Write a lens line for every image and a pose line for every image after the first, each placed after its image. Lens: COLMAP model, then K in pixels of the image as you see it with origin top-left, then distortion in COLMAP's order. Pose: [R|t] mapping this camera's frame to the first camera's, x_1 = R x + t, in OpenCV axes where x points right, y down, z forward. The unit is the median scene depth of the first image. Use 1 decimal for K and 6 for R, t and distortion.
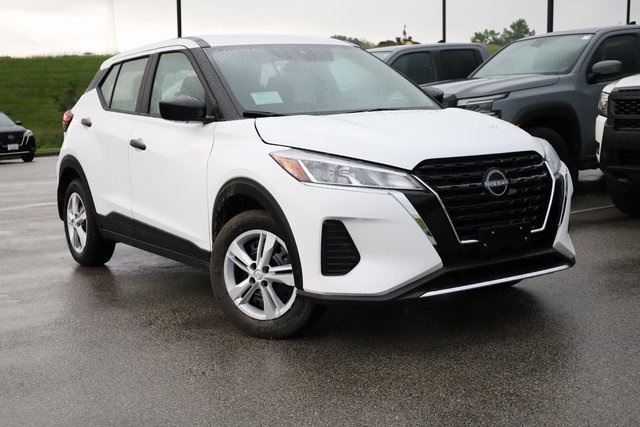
lens RADIAL K [[916.5, 0, 322.3], [0, 916.5, 213.4], [0, 0, 1]] dist [-0.003117, 0.000000]
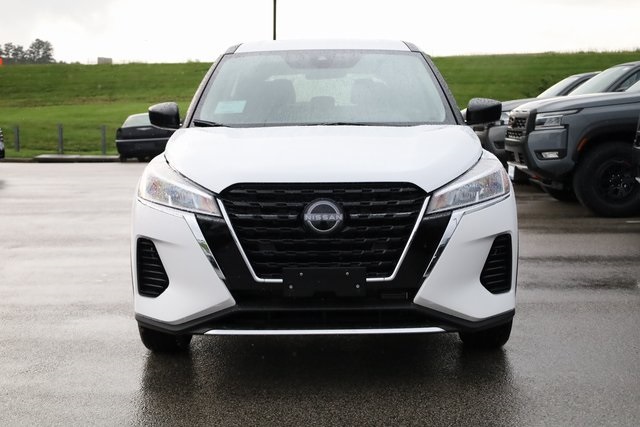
lens RADIAL K [[916.5, 0, 321.0], [0, 916.5, 214.5], [0, 0, 1]] dist [-0.003117, 0.000000]
pose [[0.830676, 0.094022, -0.548759, 0.672383], [-0.090712, 0.995323, 0.033221, -0.065240], [0.549316, 0.022183, 0.835320, 0.297524]]
